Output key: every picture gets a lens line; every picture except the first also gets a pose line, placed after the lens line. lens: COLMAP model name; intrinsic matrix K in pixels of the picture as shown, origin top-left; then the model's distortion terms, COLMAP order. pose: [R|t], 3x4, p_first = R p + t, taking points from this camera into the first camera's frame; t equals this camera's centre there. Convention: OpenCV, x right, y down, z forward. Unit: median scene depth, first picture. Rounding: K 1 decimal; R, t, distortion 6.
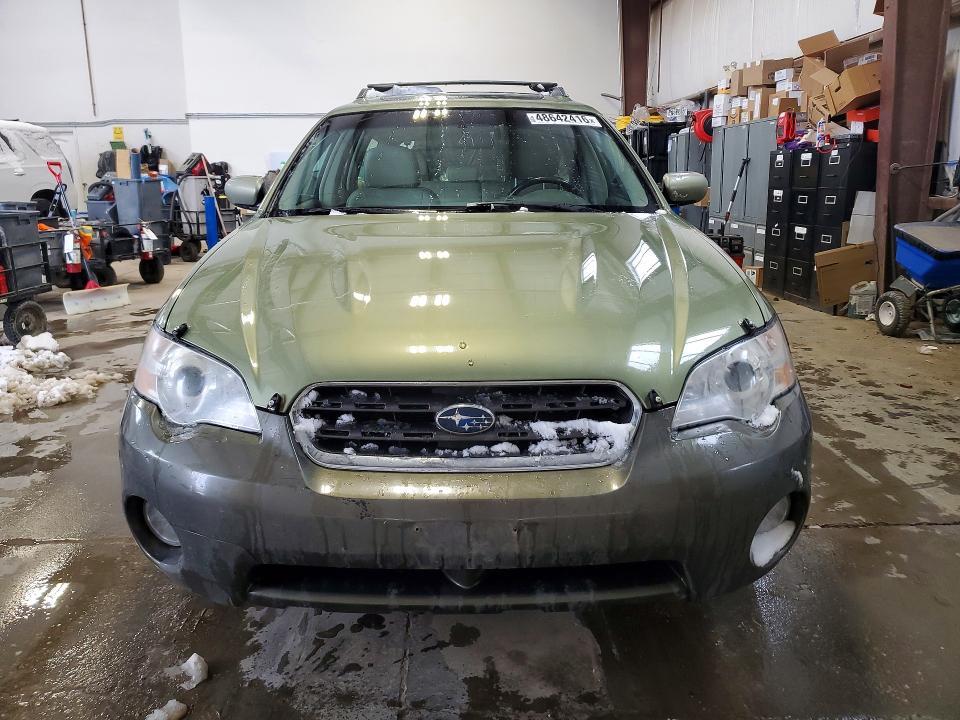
lens RADIAL K [[753.4, 0, 477.7], [0, 753.4, 359.8], [0, 0, 1]] dist [0.006355, 0.005826]
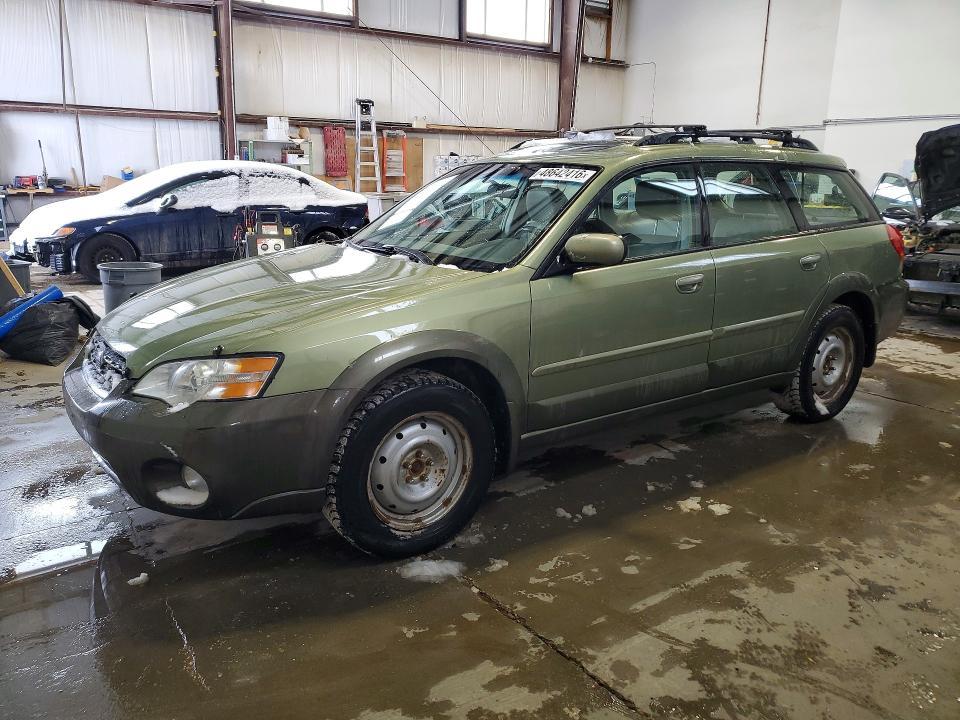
lens RADIAL K [[753.4, 0, 478.6], [0, 753.4, 360.3], [0, 0, 1]] dist [0.006355, 0.005826]
pose [[0.581399, 0.225948, -0.781616, 0.822923], [-0.217419, 0.968876, 0.118356, -0.144204], [0.784031, 0.101126, 0.612429, 0.230706]]
